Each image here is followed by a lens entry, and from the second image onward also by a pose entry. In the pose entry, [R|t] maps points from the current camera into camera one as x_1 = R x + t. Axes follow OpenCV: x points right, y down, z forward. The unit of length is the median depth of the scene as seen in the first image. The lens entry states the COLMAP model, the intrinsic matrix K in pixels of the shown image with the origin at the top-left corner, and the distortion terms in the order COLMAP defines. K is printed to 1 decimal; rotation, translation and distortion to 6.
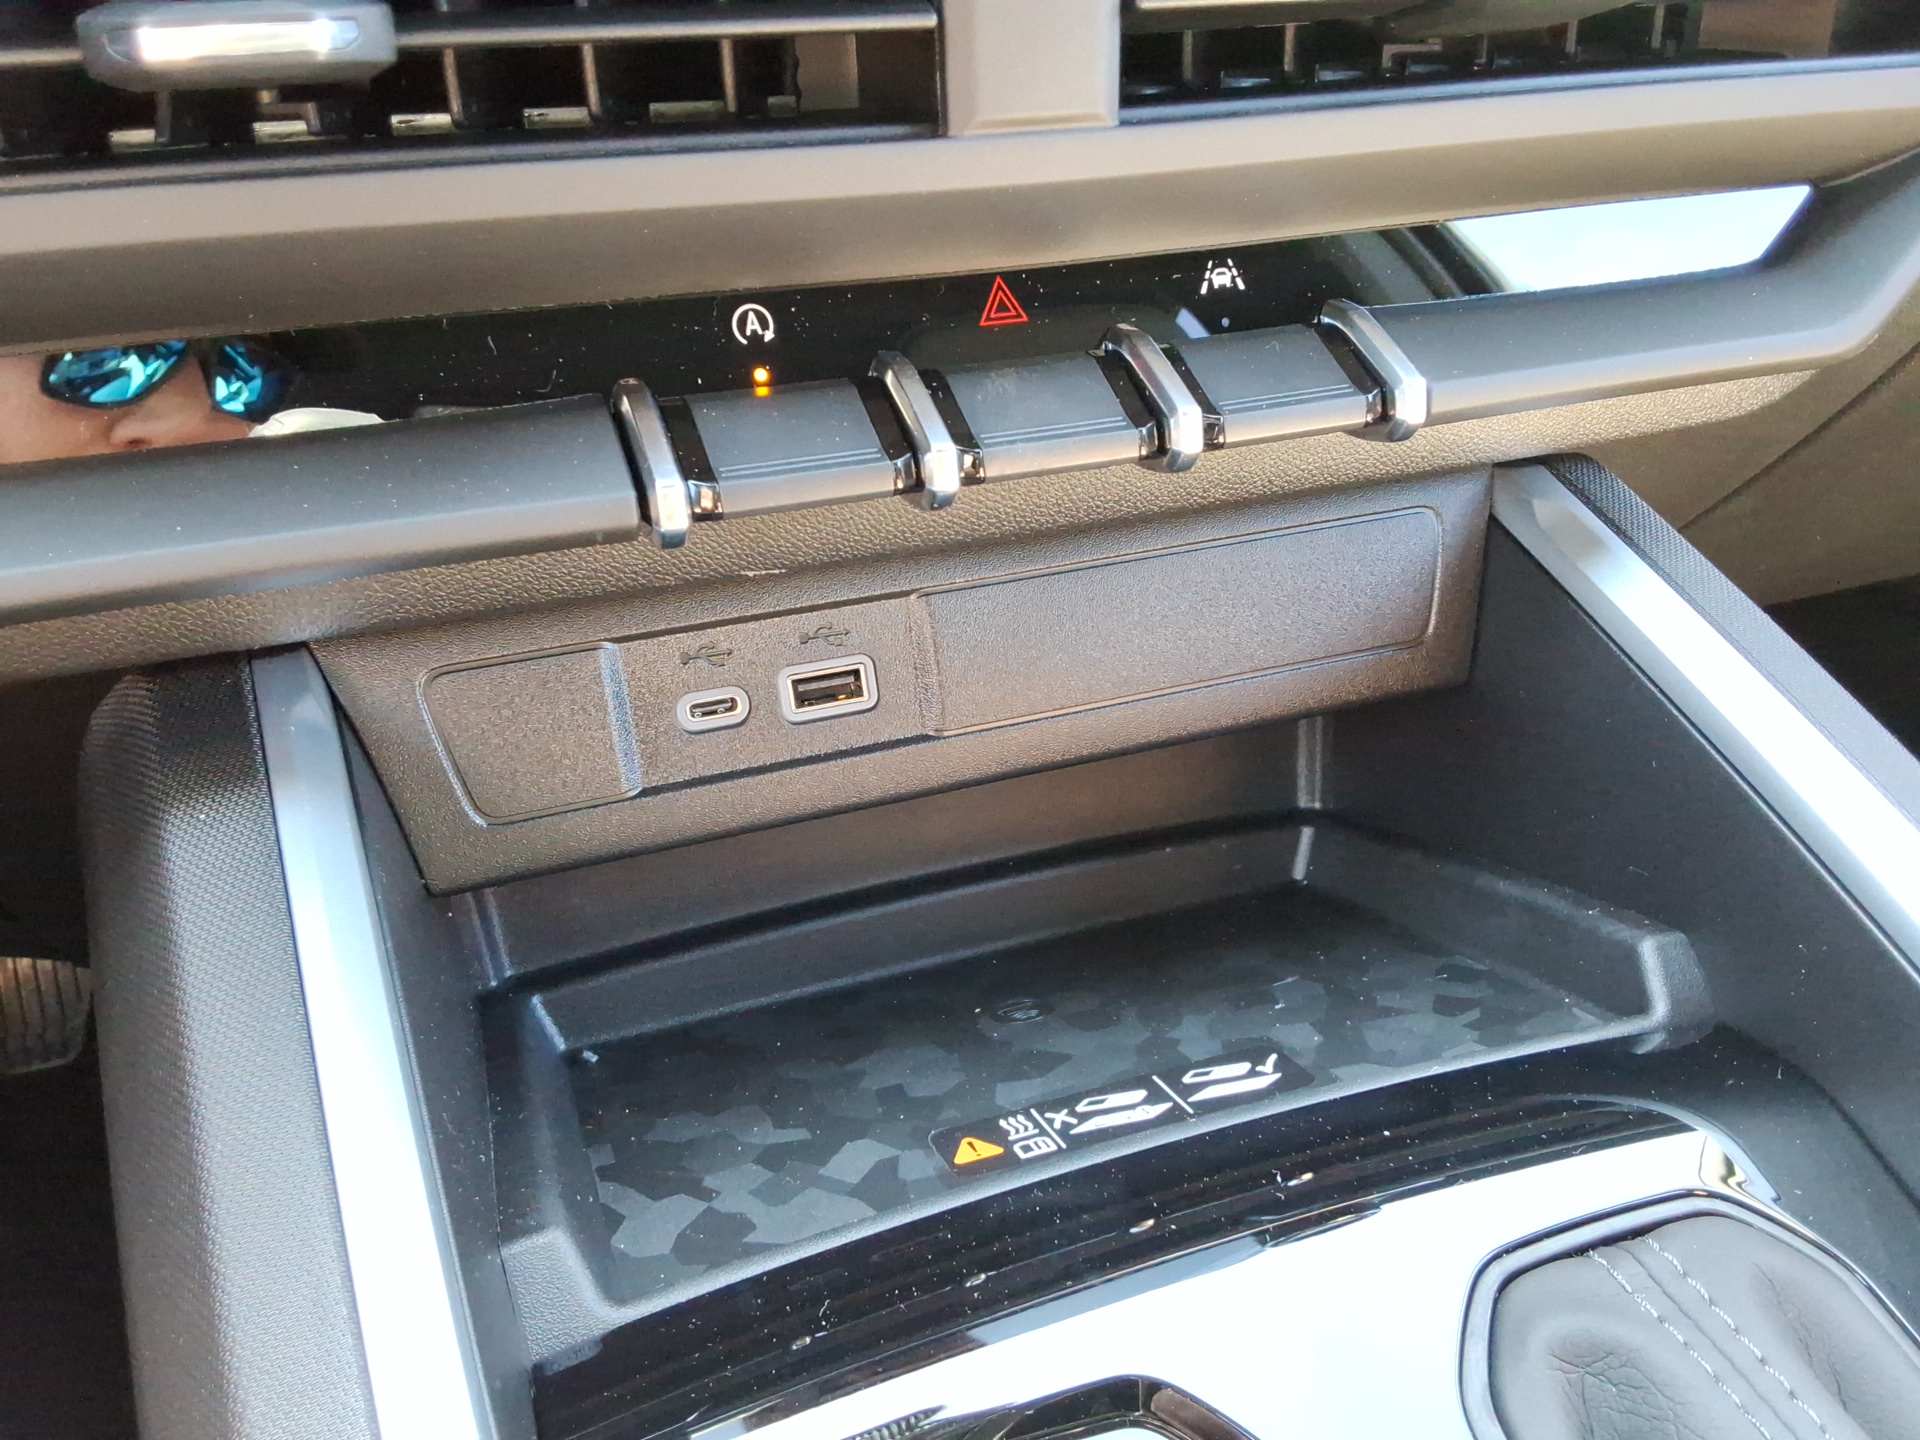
lens RADIAL K [[1567.8, 0, 983.3], [0, 1567.8, 711.9], [0, 0, 1]] dist [0.148378, -0.242977]
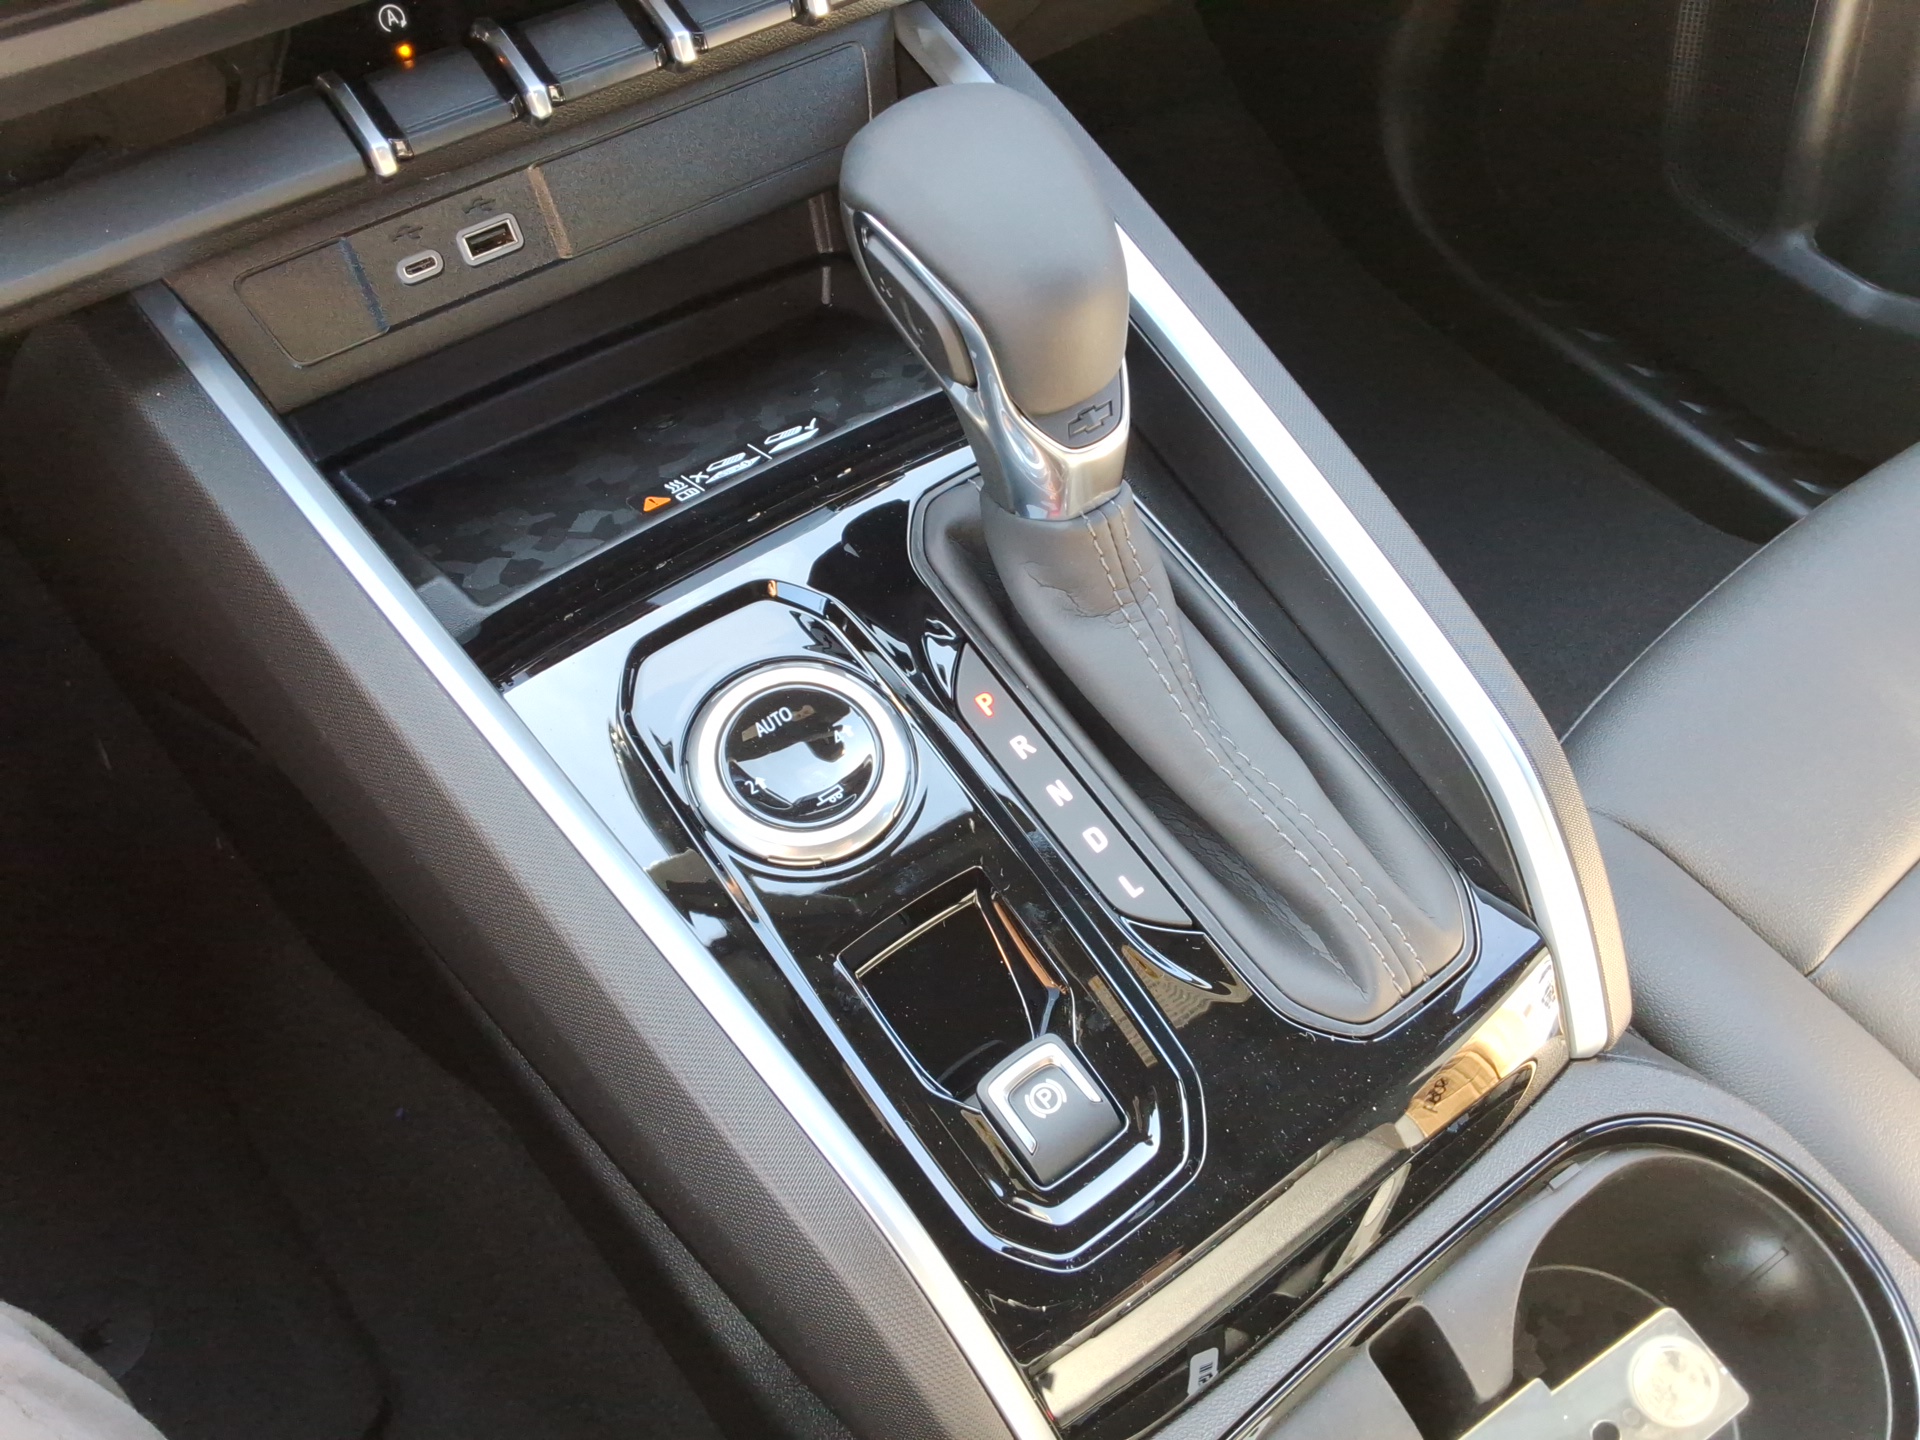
lens RADIAL K [[1564.3, 0, 991.9], [0, 1564.3, 712.3], [0, 0, 1]] dist [0.116575, -0.180799]
pose [[0.956522, -0.225307, 0.185211, -0.022241], [0.142021, 0.914452, 0.378956, -0.118904], [-0.254748, -0.336176, 0.906691, -0.748092]]
